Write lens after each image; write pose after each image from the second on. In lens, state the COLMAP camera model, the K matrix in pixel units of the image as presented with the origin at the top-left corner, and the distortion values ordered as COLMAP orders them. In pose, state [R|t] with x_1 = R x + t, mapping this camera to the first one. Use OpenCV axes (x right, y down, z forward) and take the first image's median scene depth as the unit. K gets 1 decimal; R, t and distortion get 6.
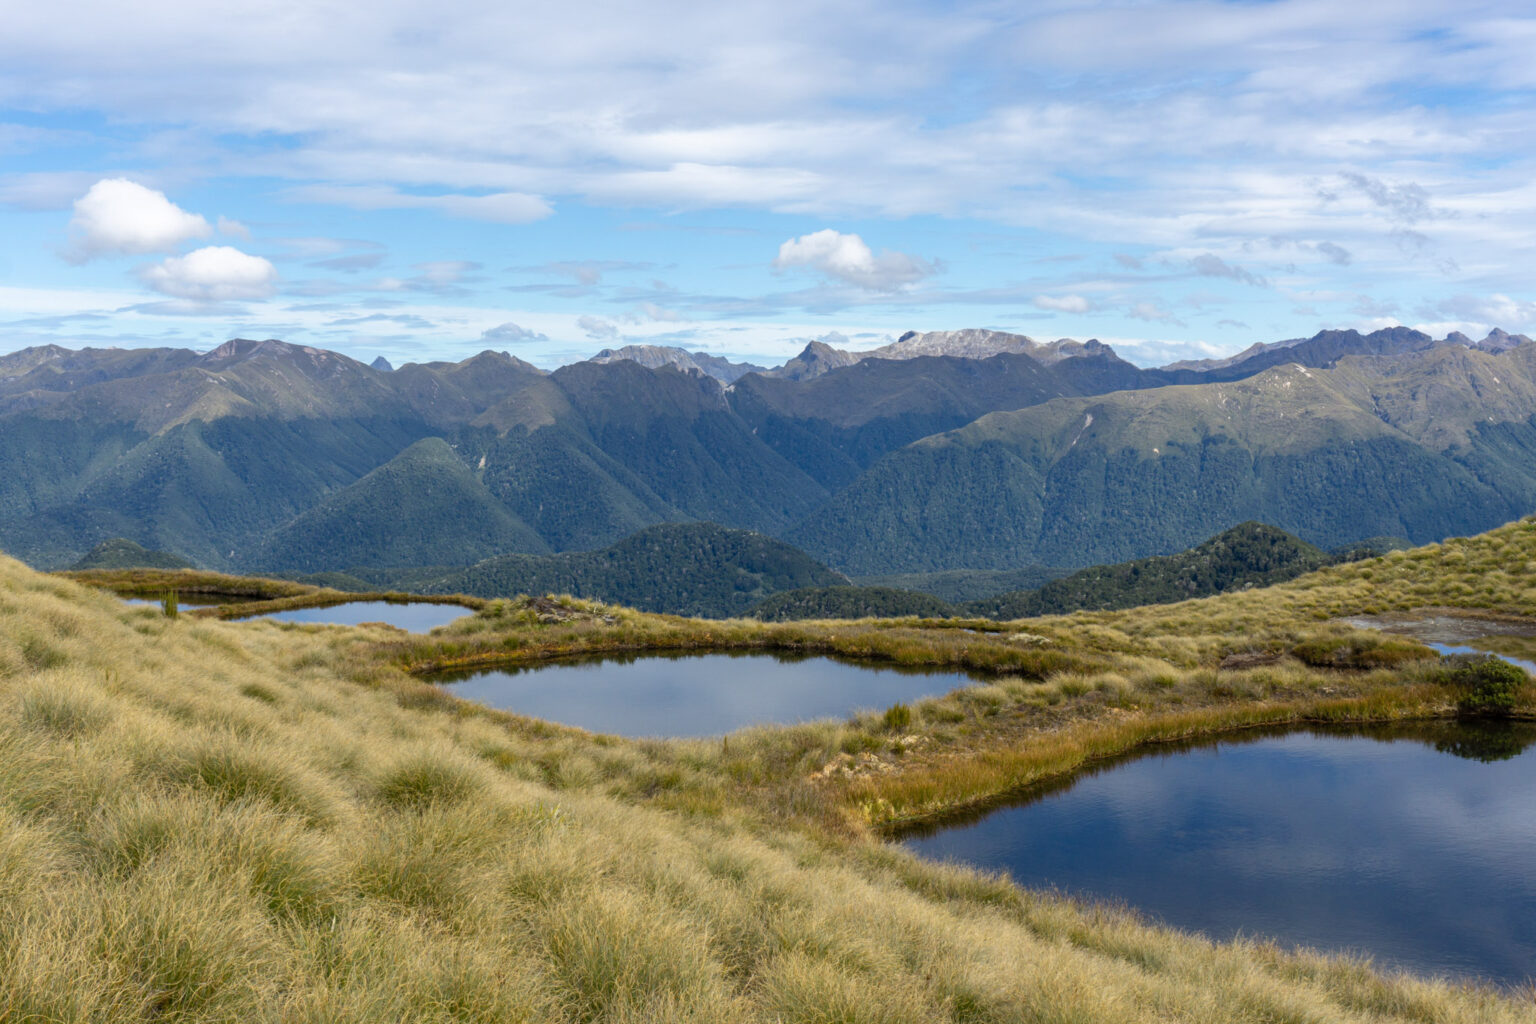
lens RADIAL K [[1429.7, 0, 767.7], [0, 1429.7, 514.4], [0, 0, 1]] dist [0.000043, 0.000000]
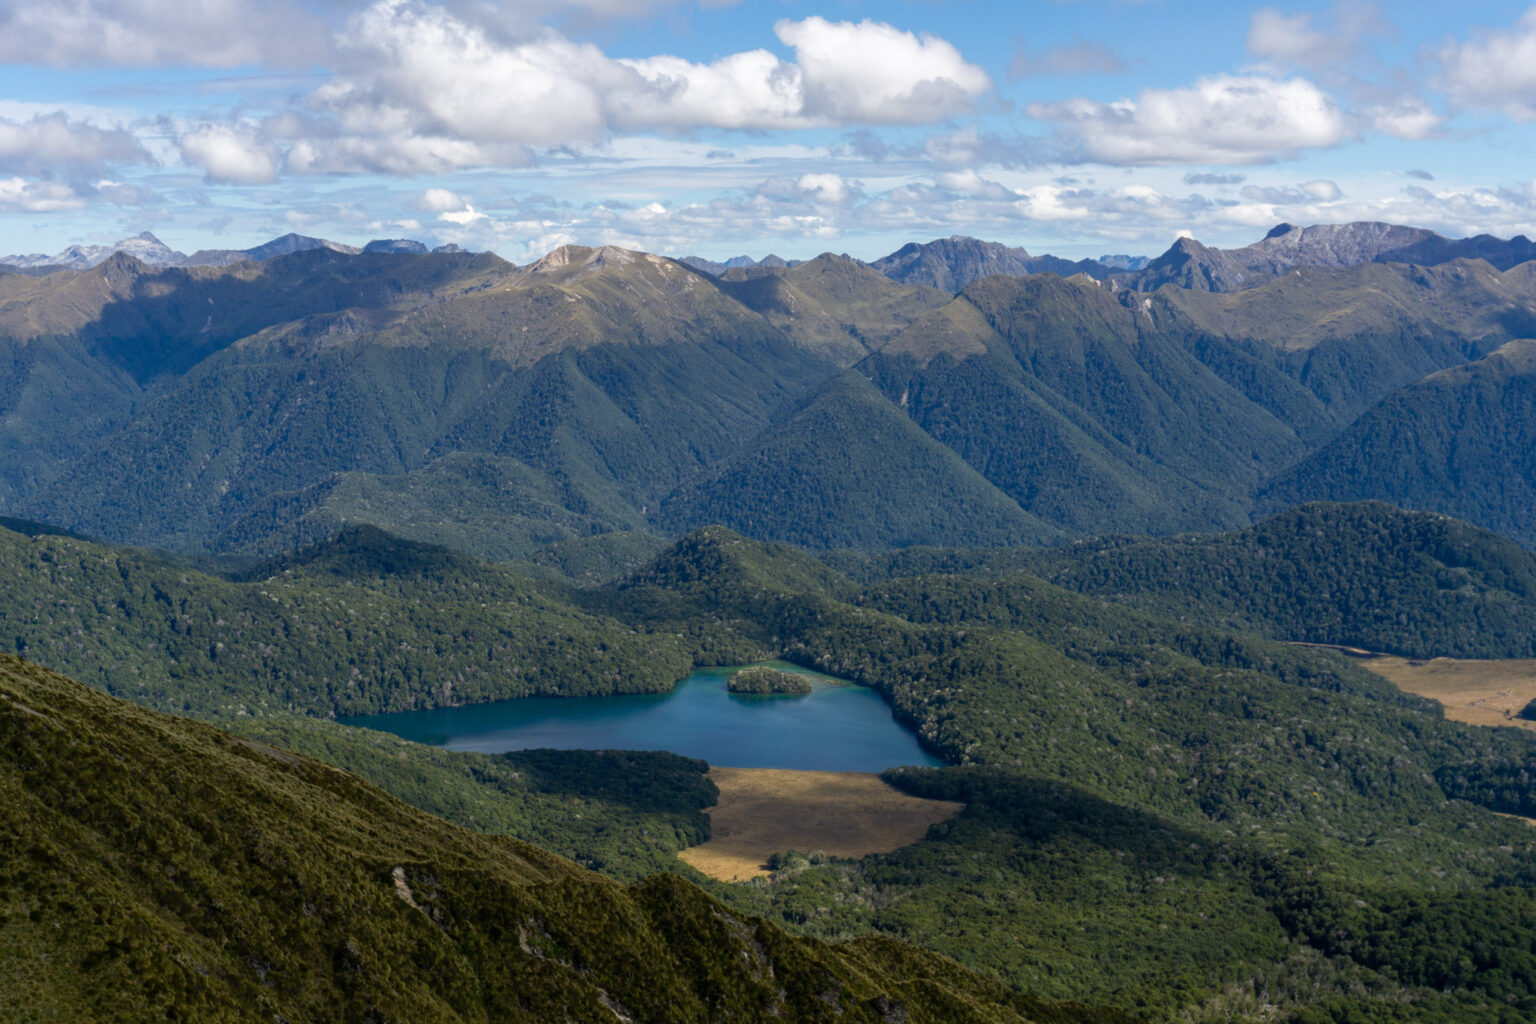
lens RADIAL K [[1644.9, 0, 767.6], [0, 1644.9, 512.9], [0, 0, 1]] dist [-0.025082, 0.000000]
pose [[0.999798, 0.002262, -0.019972, -0.272917], [-0.000771, 0.997233, 0.074342, -0.042723], [0.020085, -0.074312, 0.997033, 0.018110]]
